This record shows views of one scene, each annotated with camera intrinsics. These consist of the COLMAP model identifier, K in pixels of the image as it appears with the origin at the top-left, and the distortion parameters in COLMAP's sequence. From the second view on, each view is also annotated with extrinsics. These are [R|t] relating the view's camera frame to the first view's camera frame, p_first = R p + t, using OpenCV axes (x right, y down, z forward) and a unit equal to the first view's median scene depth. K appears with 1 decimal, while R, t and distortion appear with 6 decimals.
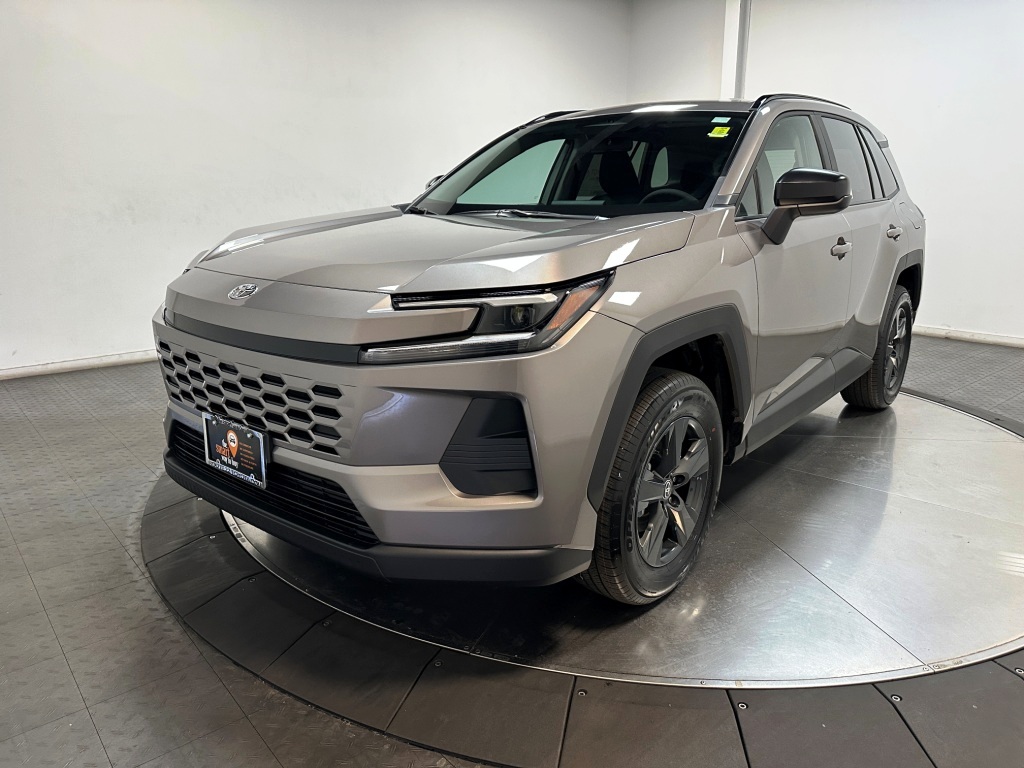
lens RADIAL K [[704.8, 0, 507.2], [0, 704.8, 397.4], [0, 0, 1]] dist [0.049702, -0.081677]
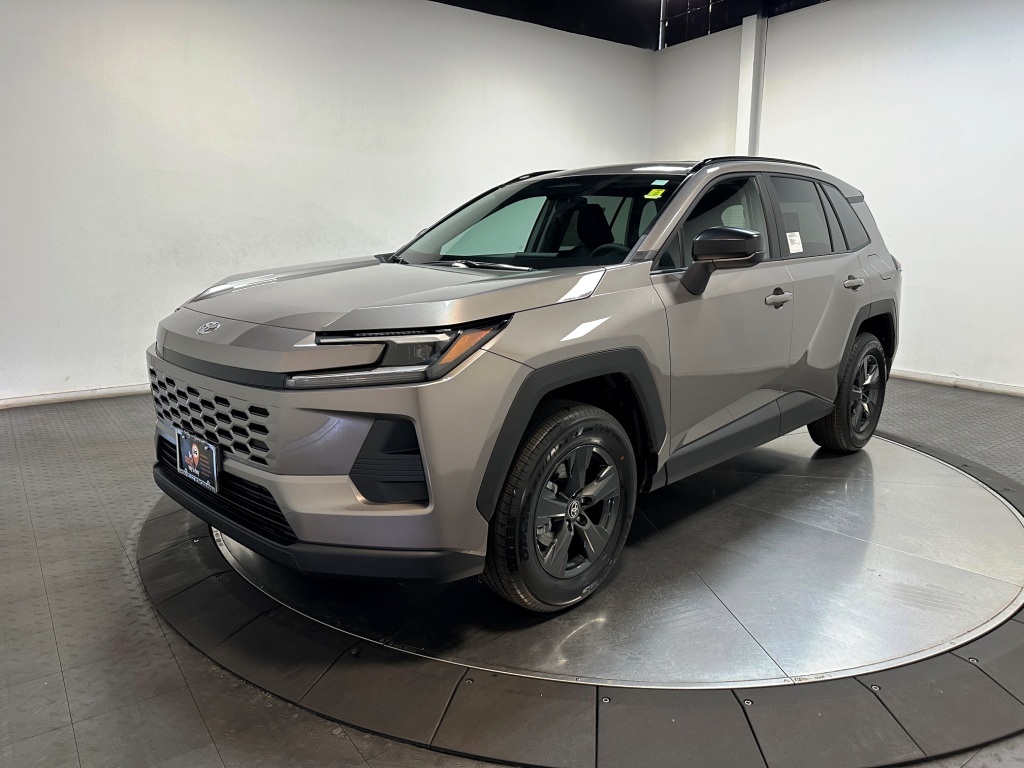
lens RADIAL K [[718.4, 0, 529.6], [0, 718.4, 402.0], [0, 0, 1]] dist [0.055403, -0.084761]
pose [[0.996364, 0.025706, -0.081224, 0.242337], [-0.029942, 0.998231, -0.051370, 0.020266], [0.079760, 0.053615, 0.995371, -0.152060]]
